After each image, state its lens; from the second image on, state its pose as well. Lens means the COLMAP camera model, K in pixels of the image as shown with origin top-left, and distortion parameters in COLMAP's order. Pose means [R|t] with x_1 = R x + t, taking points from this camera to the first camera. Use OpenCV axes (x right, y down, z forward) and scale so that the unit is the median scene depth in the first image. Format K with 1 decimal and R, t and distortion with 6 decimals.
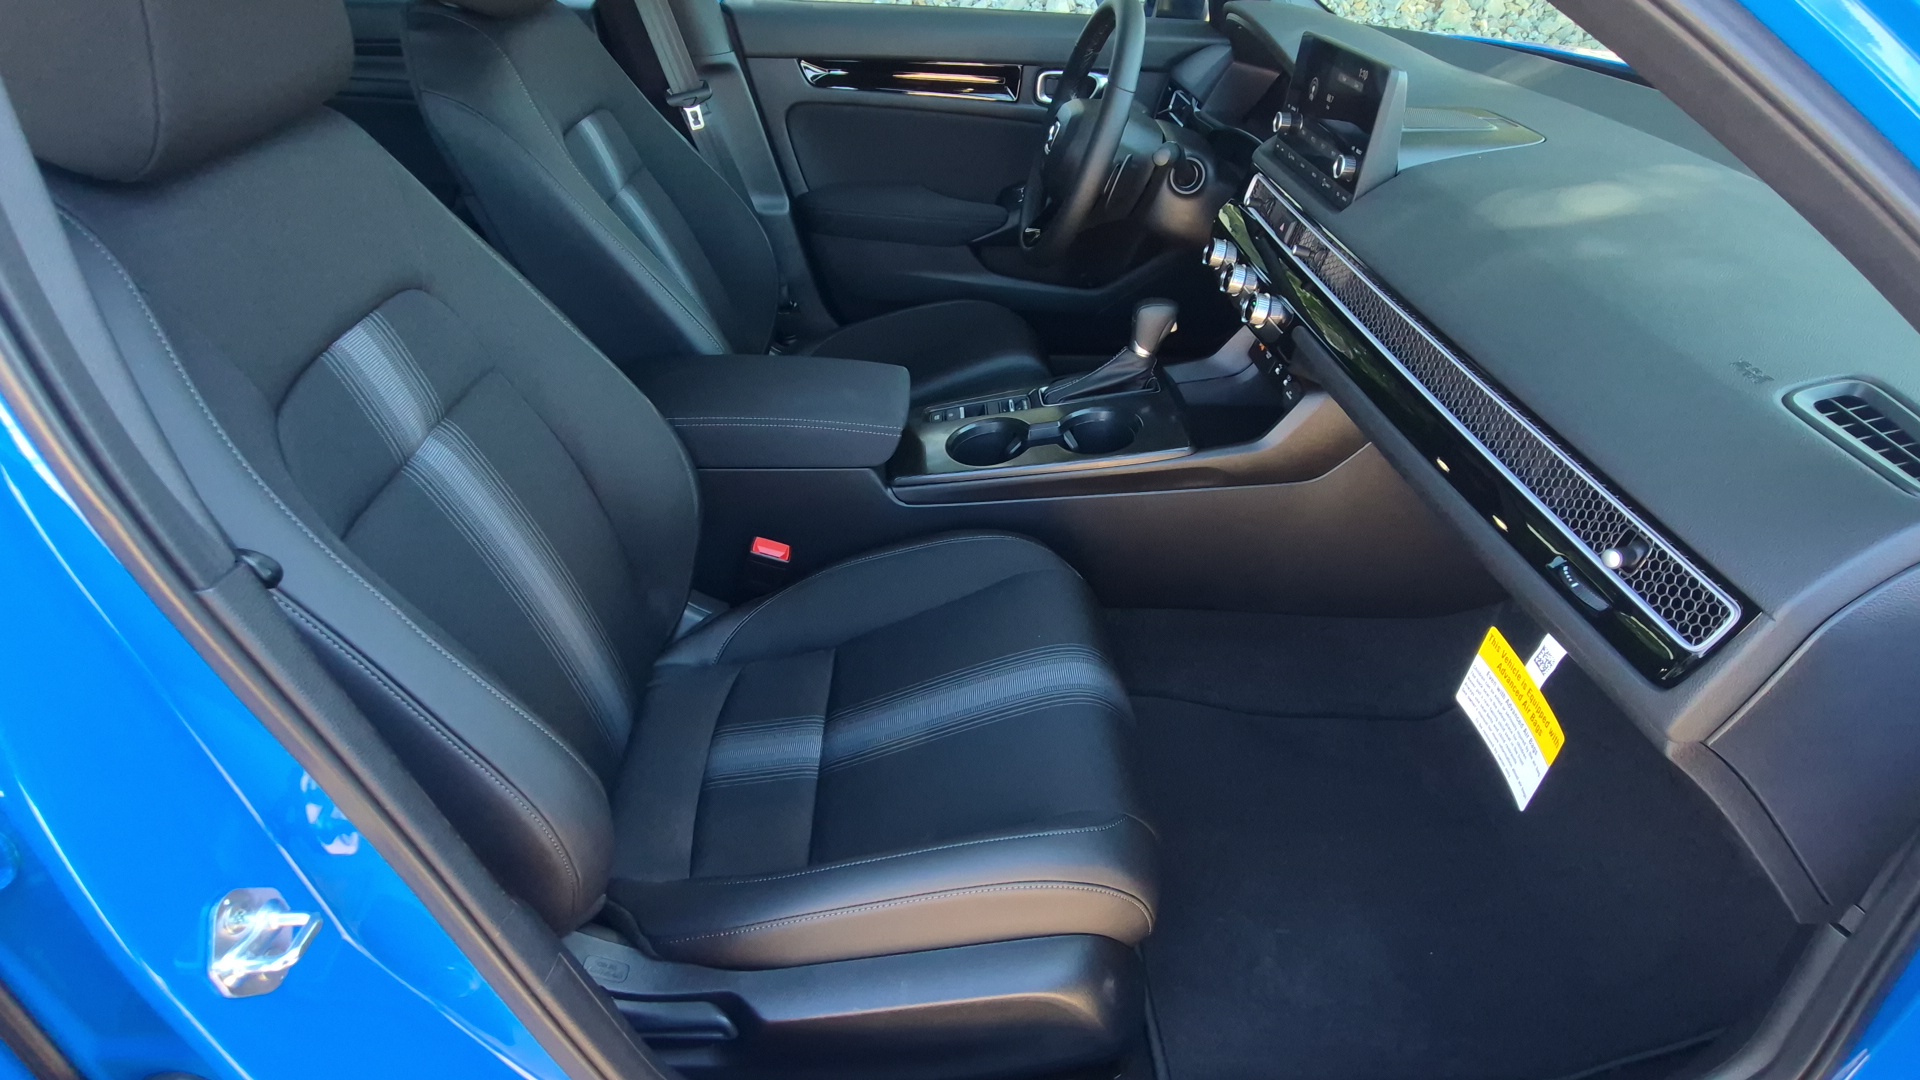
lens RADIAL K [[1003.1, 0, 970.2], [0, 1003.1, 523.7], [0, 0, 1]] dist [-0.006972, 0.000746]
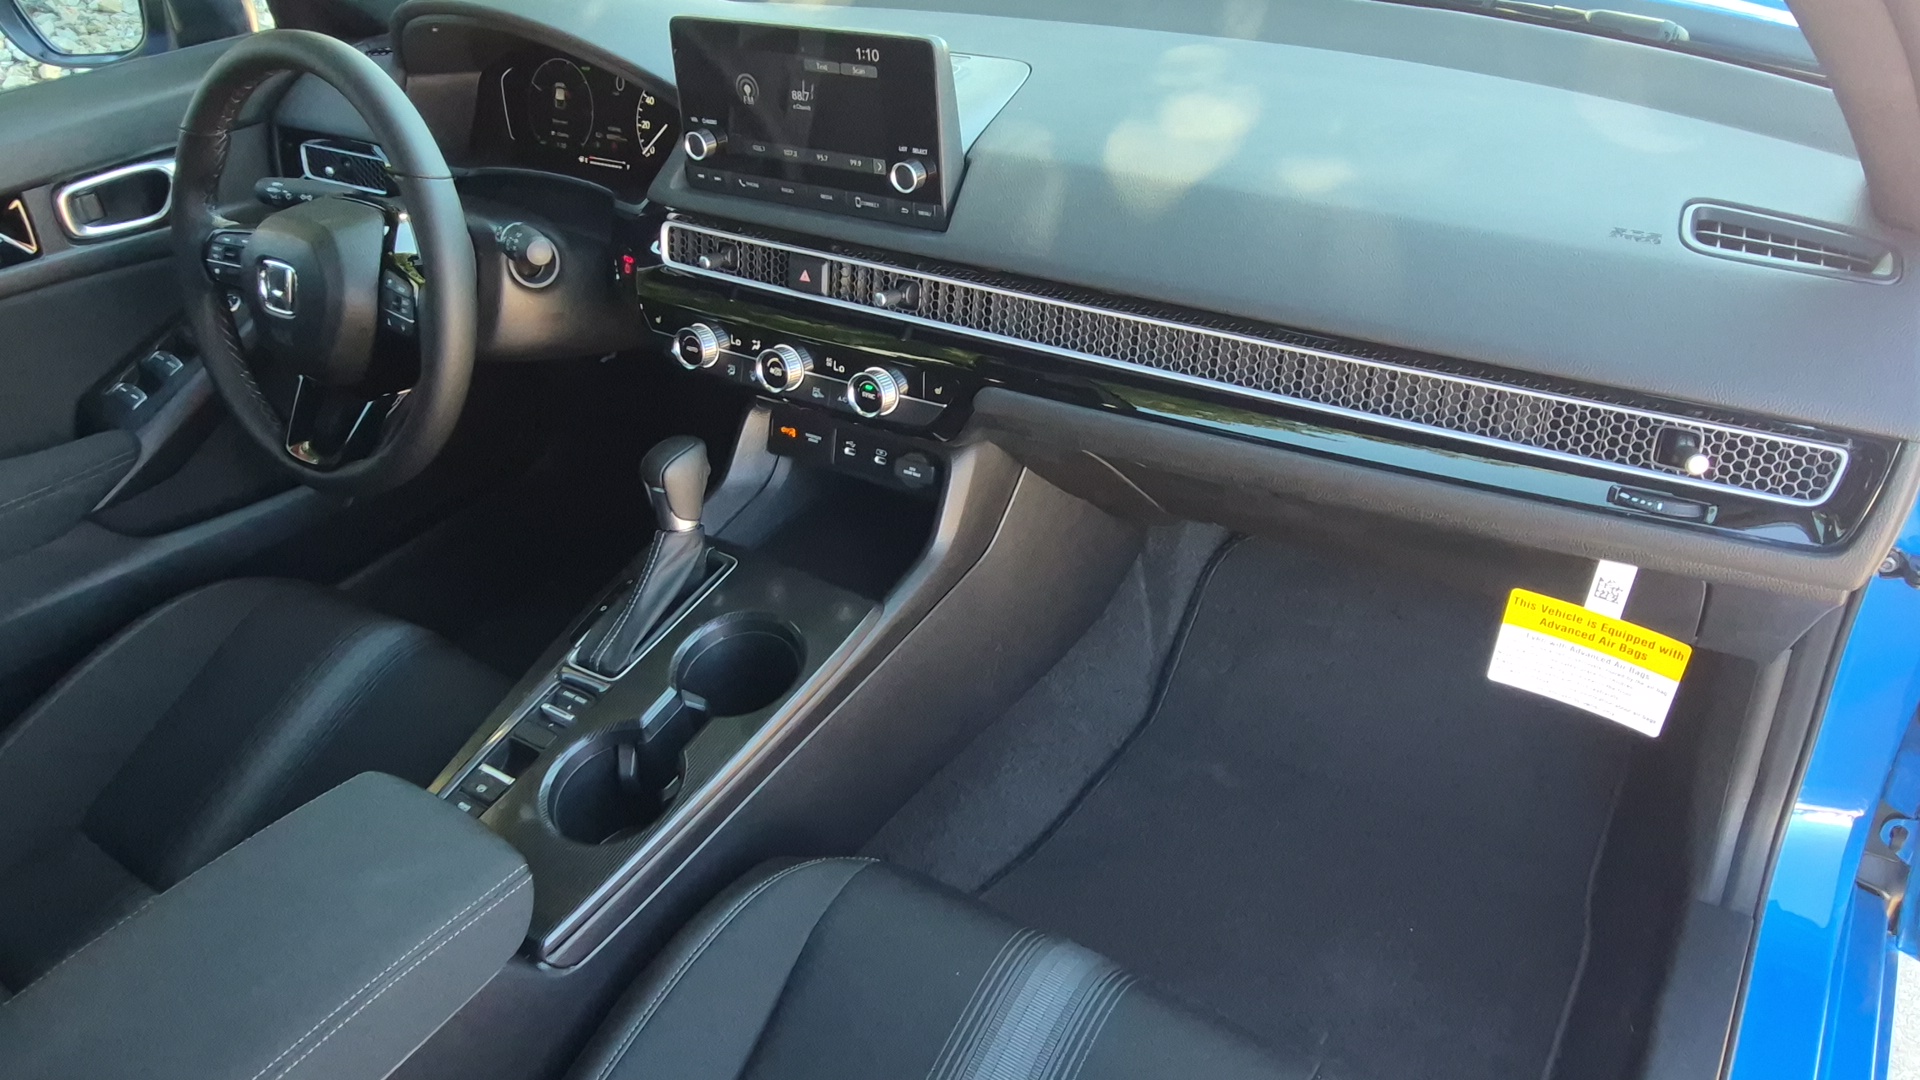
lens RADIAL K [[1328.0, 0, 979.0], [0, 1328.0, 527.0], [0, 0, 1]] dist [-0.006978, 0.003756]
pose [[0.571040, -0.510560, 0.642838, -0.287589], [0.518274, 0.831497, 0.200010, -0.255994], [-0.636636, 0.218952, 0.739429, 0.253863]]
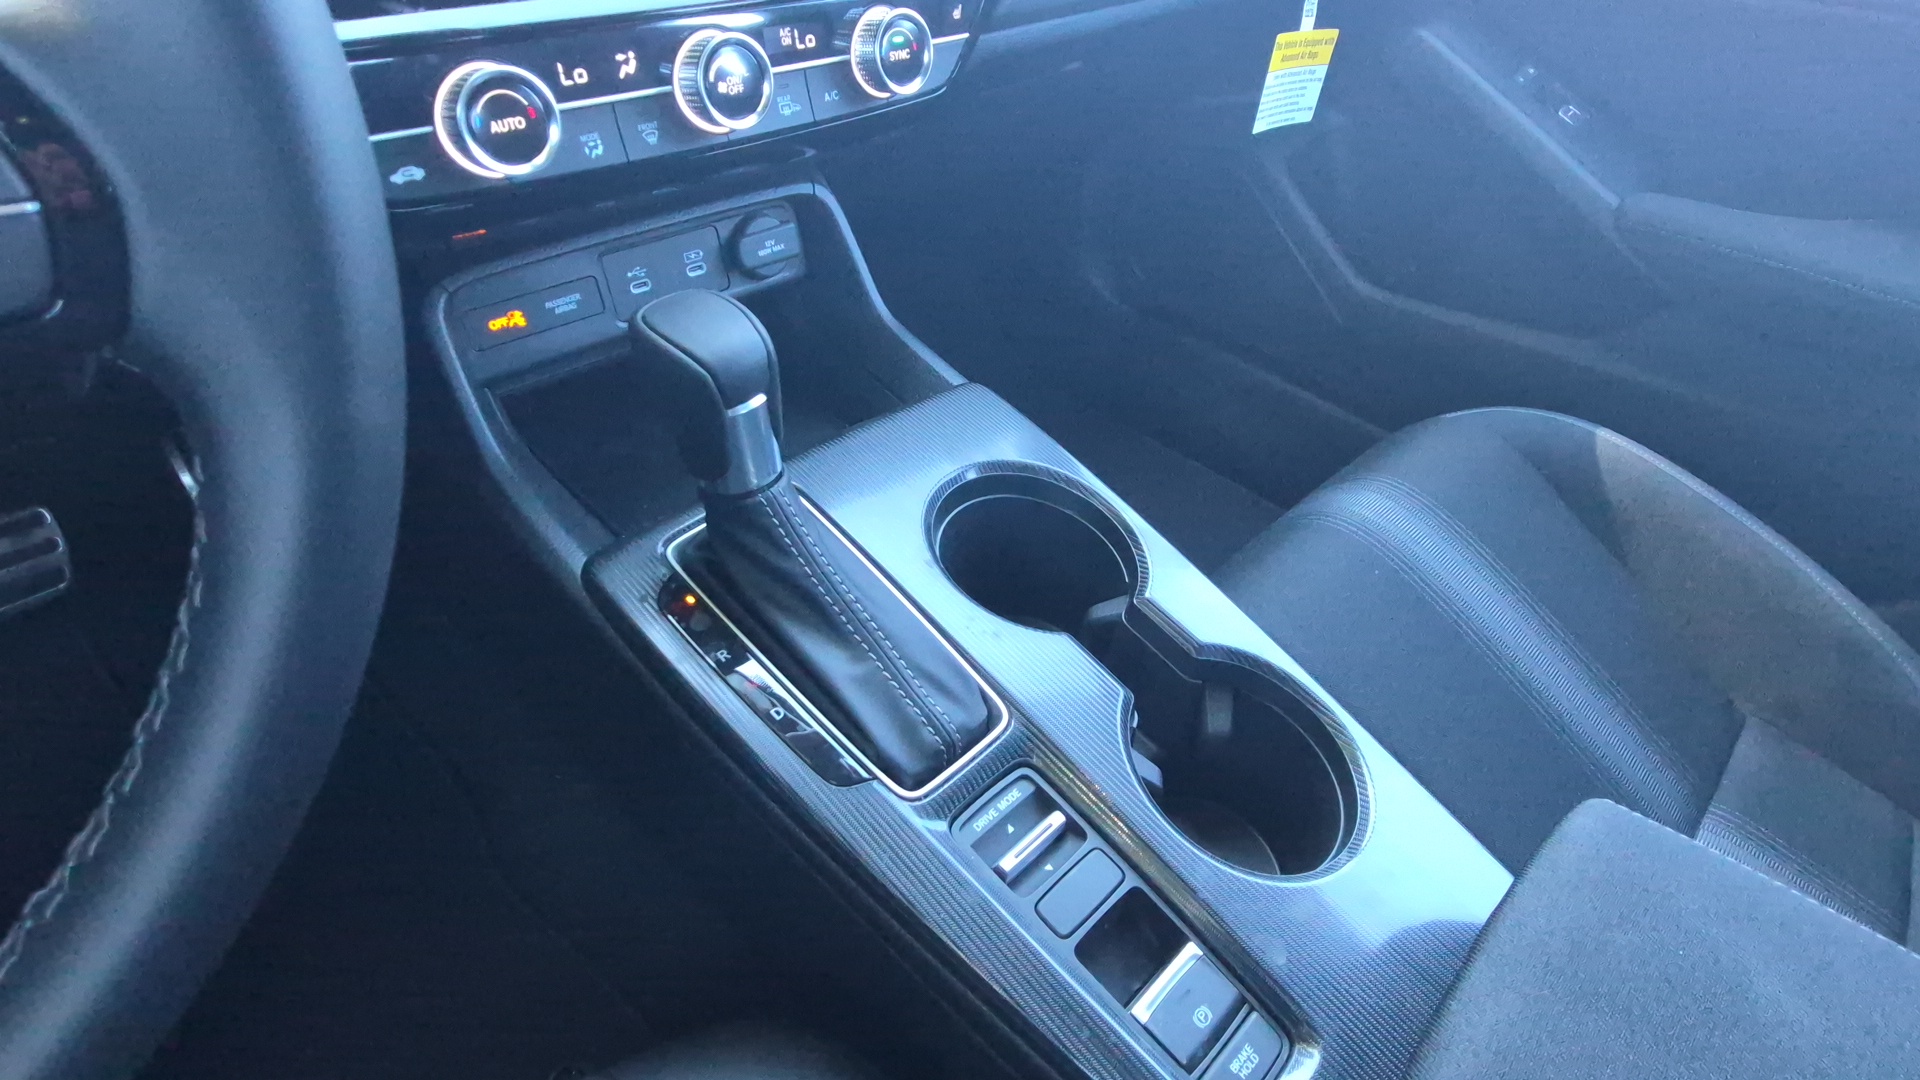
lens RADIAL K [[1003.1, 0, 970.2], [0, 1003.1, 523.7], [0, 0, 1]] dist [-0.006972, 0.000746]
pose [[-0.684002, -0.534748, 0.496171, -0.044071], [0.305275, 0.407916, 0.860472, -0.434318], [-0.662532, 0.740033, -0.115770, 1.050438]]
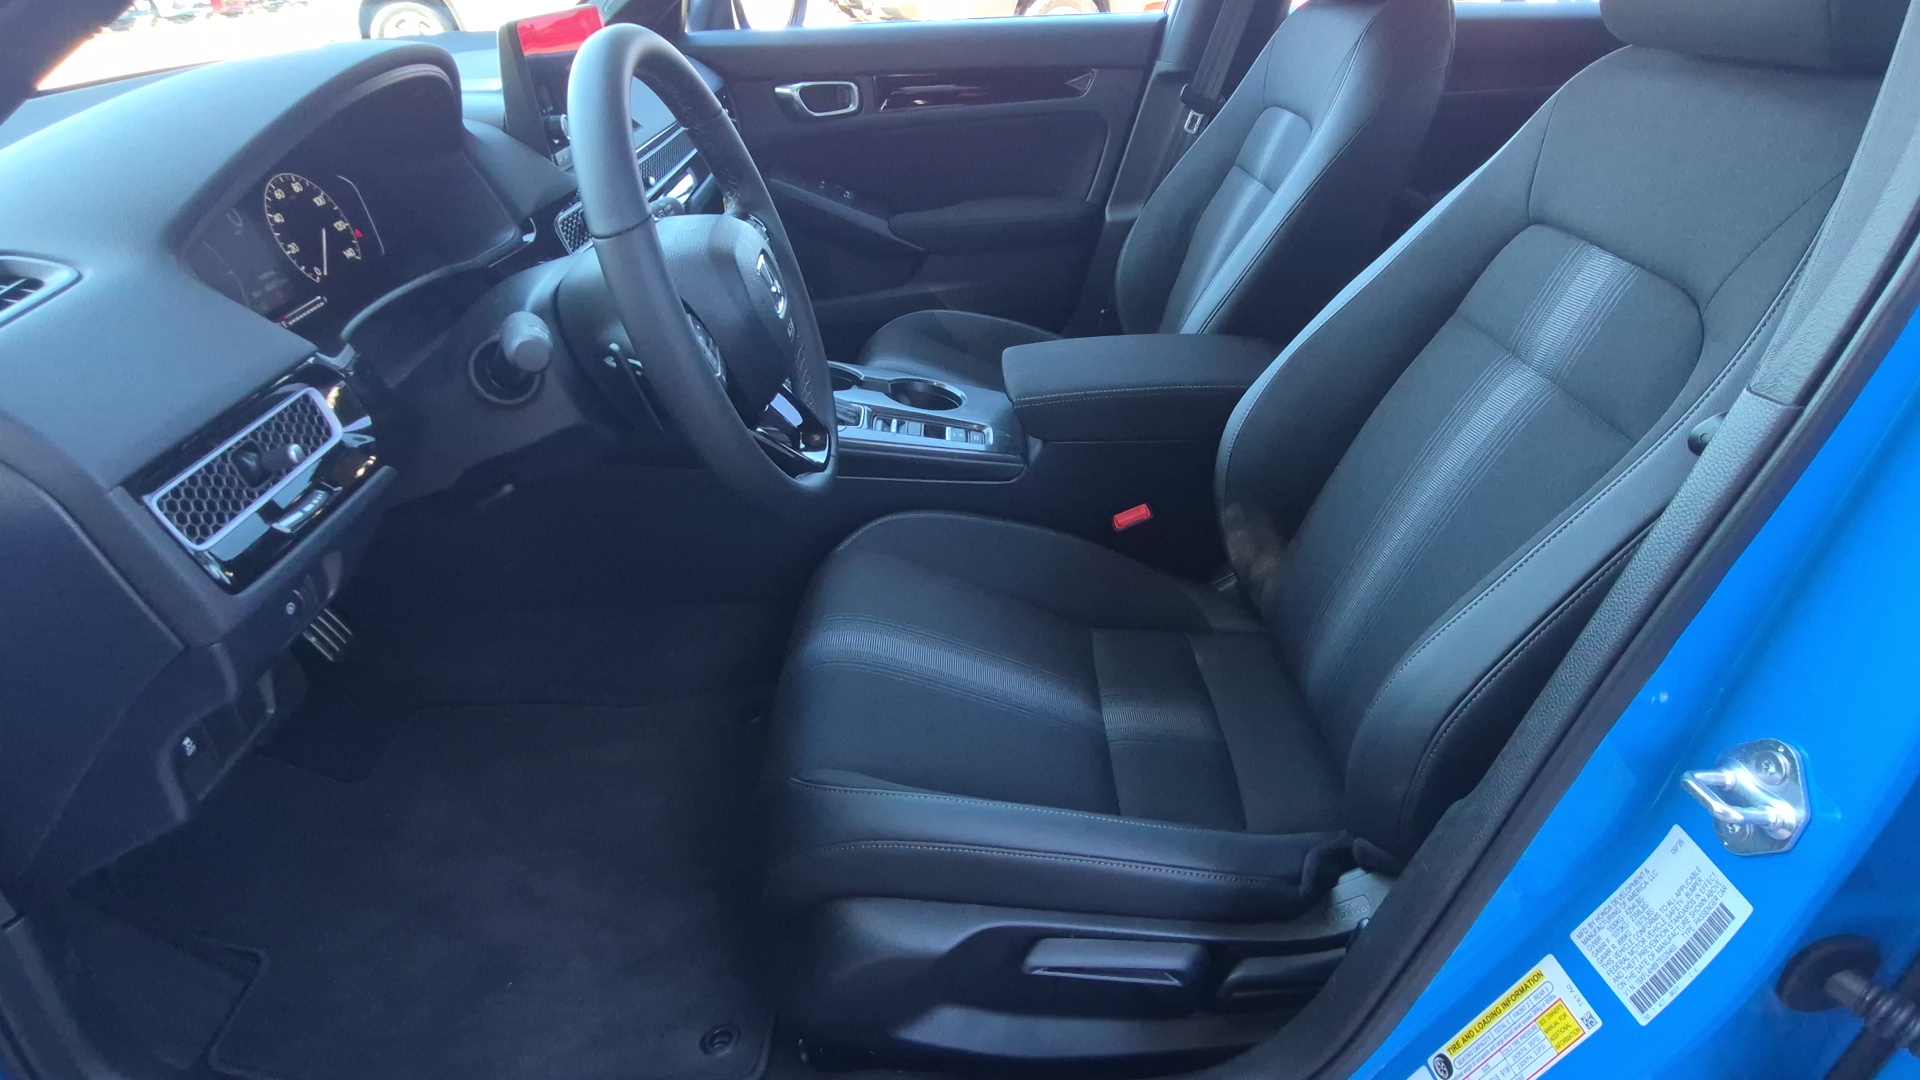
lens RADIAL K [[1003.1, 0, 970.2], [0, 1003.1, 523.7], [0, 0, 1]] dist [-0.006972, 0.000746]
pose [[-0.999623, -0.027348, 0.002431, -0.037149], [-0.009834, 0.439288, 0.898293, -0.965946], [-0.025634, 0.897930, -0.439391, 1.586287]]
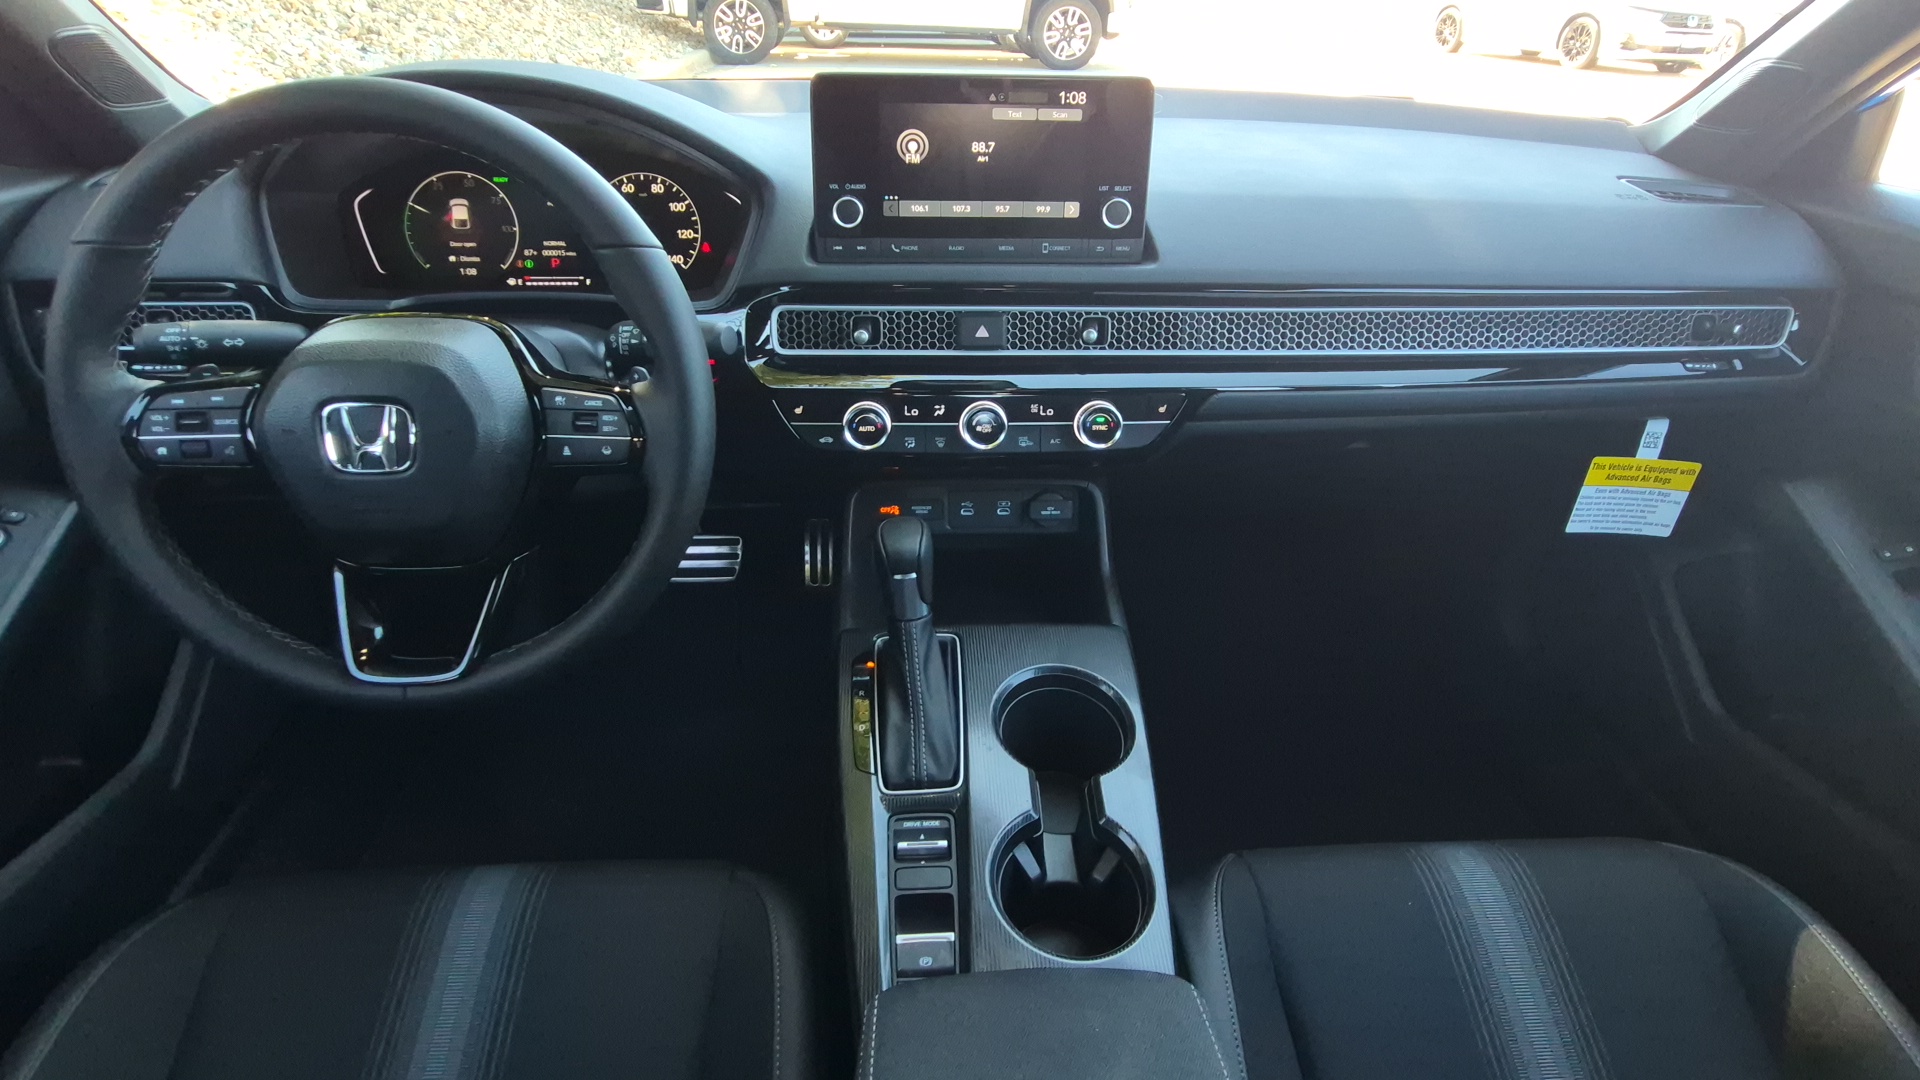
lens RADIAL K [[1003.1, 0, 970.2], [0, 1003.1, 523.7], [0, 0, 1]] dist [-0.006972, 0.000746]
pose [[-0.029650, -0.516754, 0.855620, -0.335549], [0.531542, 0.716780, 0.451321, -0.487503], [-0.846513, 0.468179, 0.253424, 0.831692]]
